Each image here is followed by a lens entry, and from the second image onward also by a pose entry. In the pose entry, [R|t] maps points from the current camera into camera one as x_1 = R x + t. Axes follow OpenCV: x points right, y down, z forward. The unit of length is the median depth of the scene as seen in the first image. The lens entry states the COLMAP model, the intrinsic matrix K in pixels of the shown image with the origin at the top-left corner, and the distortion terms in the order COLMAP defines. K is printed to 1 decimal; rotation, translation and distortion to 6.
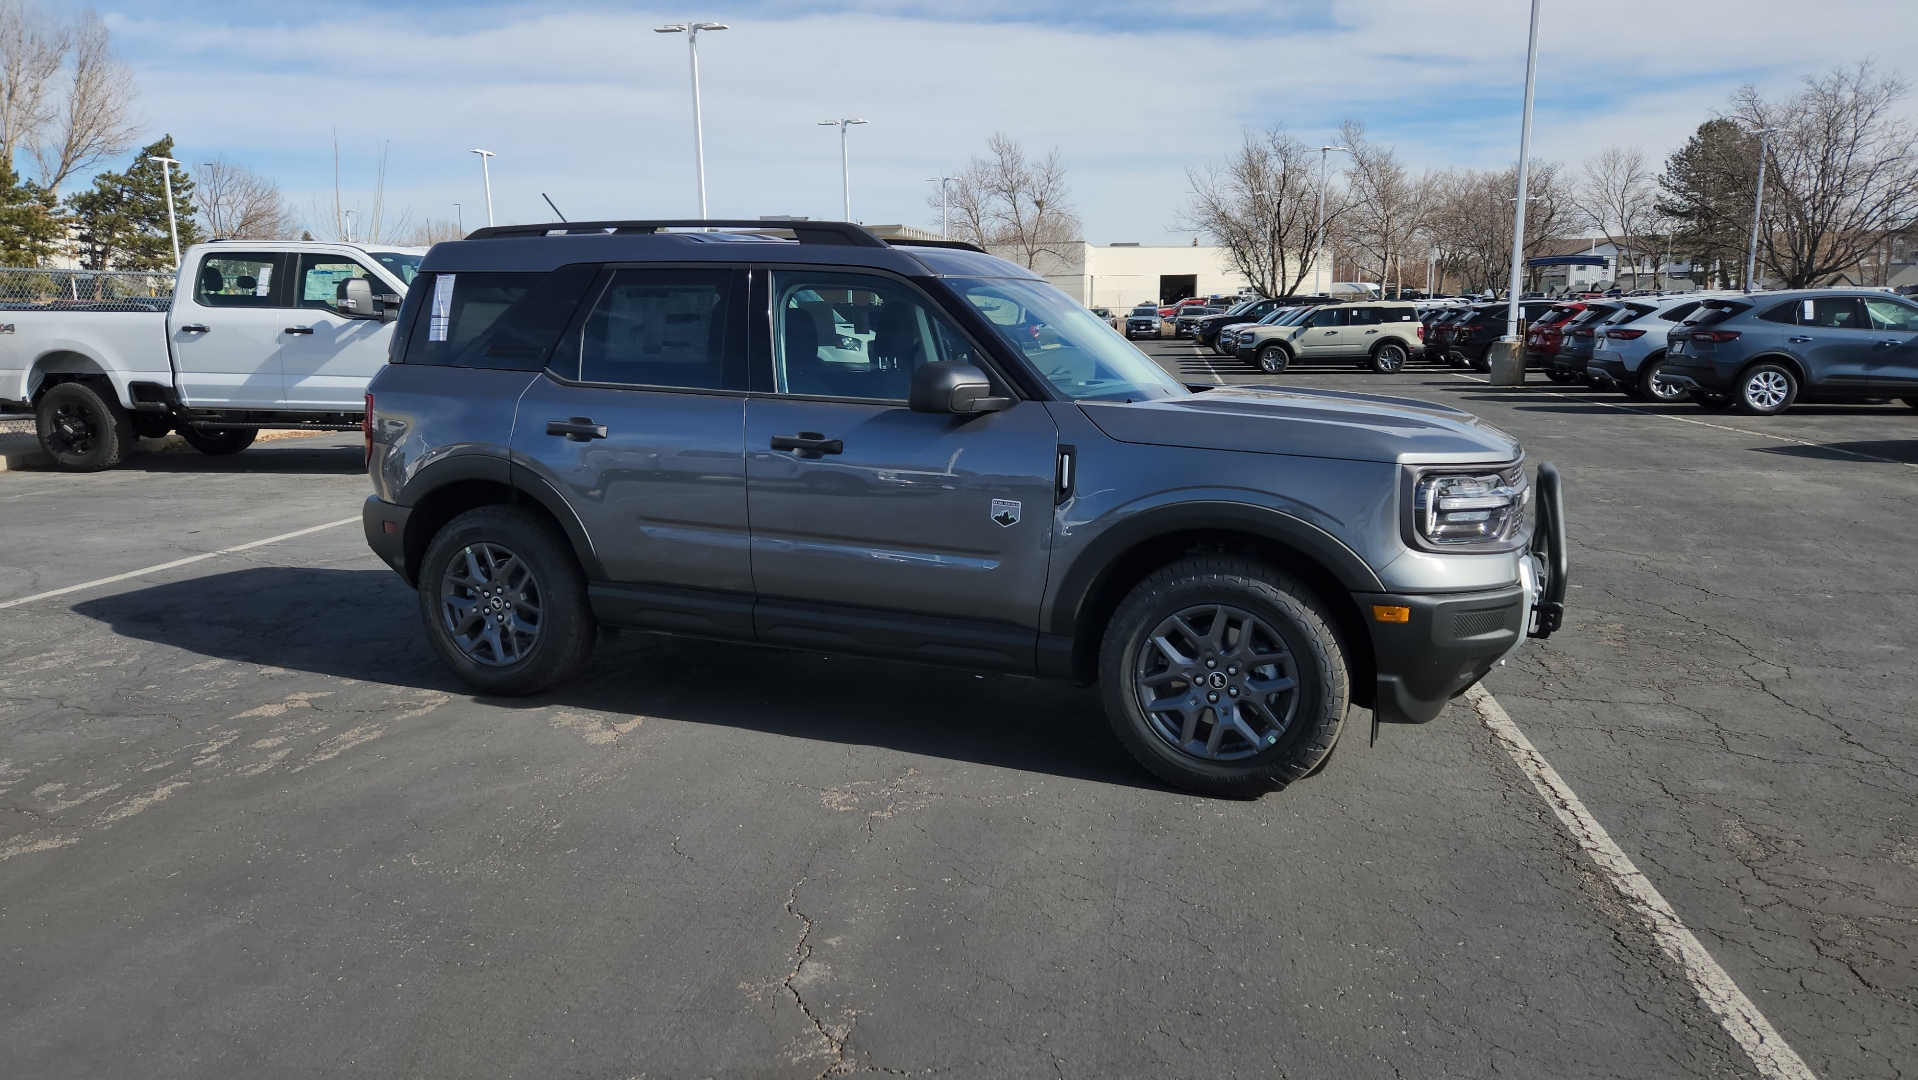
lens RADIAL K [[1283.9, 0, 918.6], [0, 1283.9, 547.2], [0, 0, 1]] dist [0.073294, -0.060394]
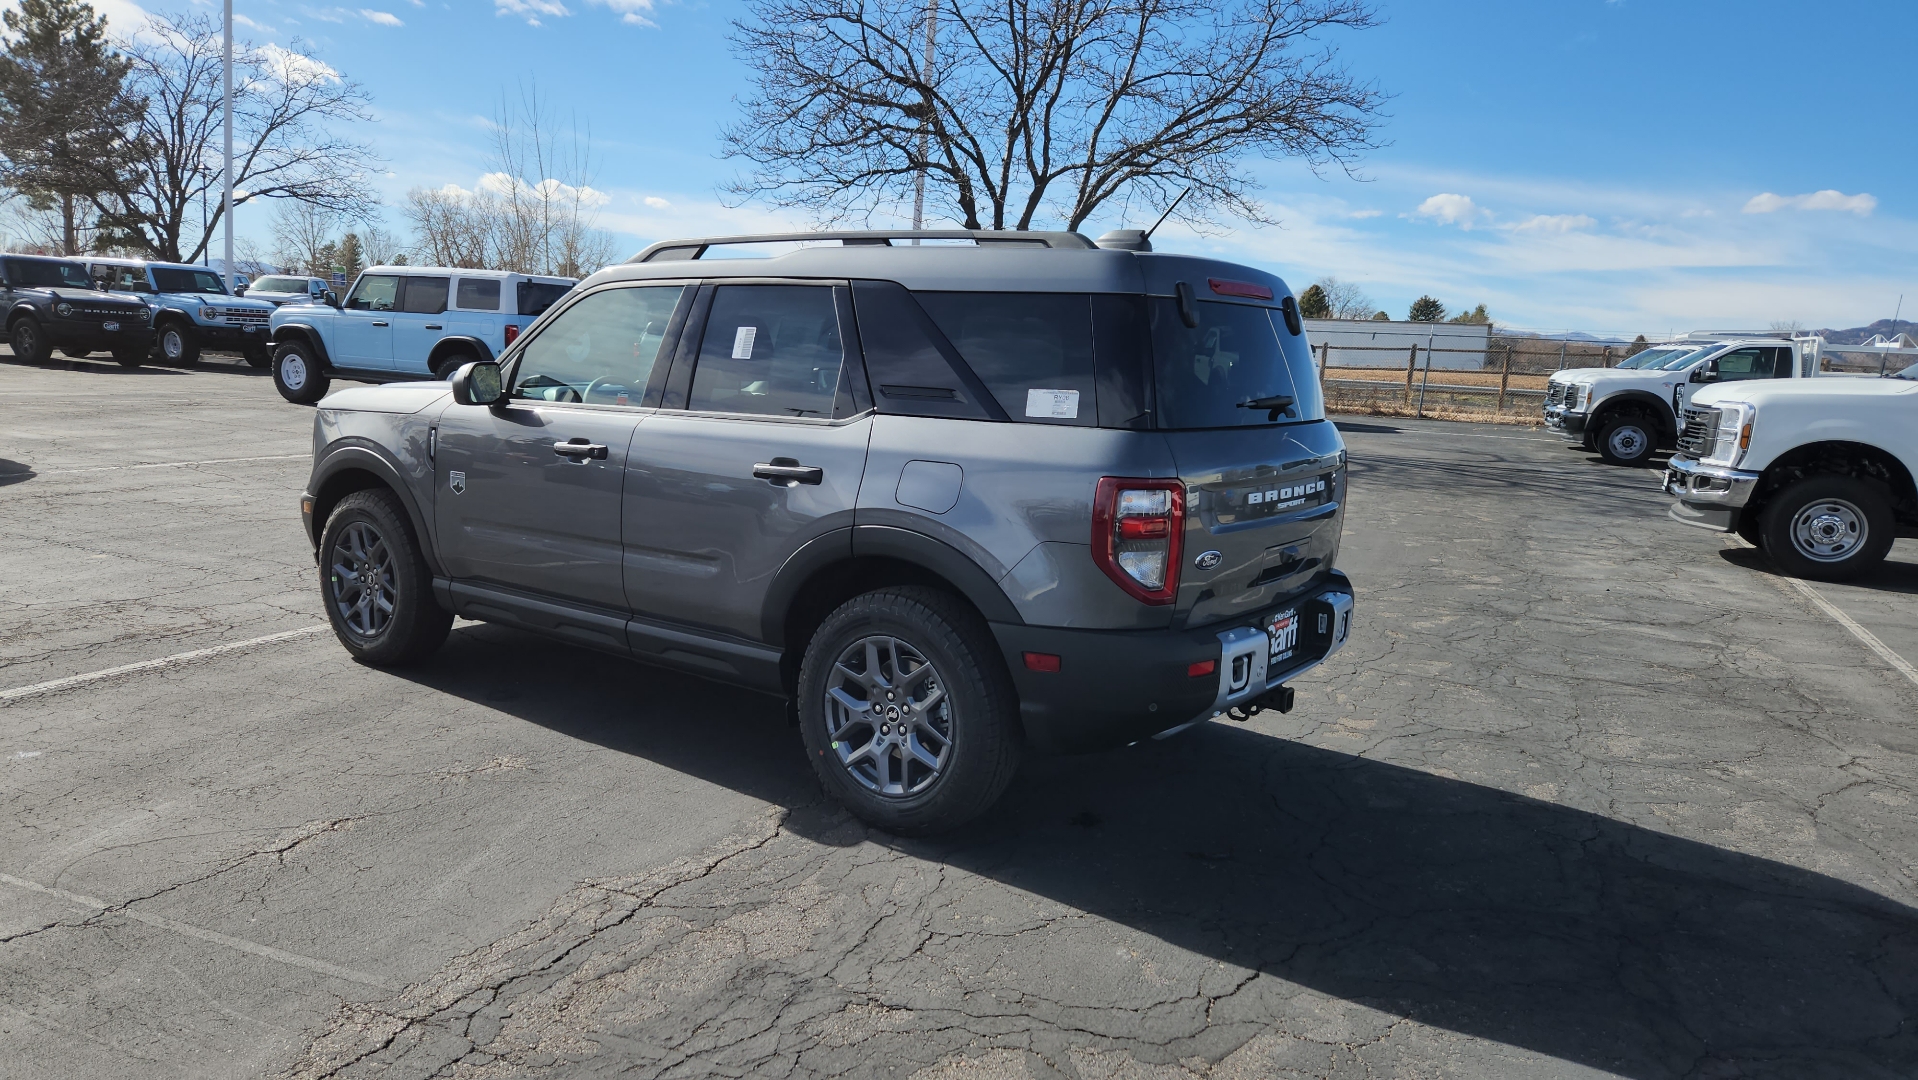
lens RADIAL K [[1283.9, 0, 918.6], [0, 1283.9, 547.2], [0, 0, 1]] dist [0.073294, -0.060394]
pose [[-0.968868, -0.087150, 0.231731, -0.309441], [-0.007472, 0.945862, 0.324483, -0.298623], [-0.247464, 0.312649, -0.917067, 1.660342]]
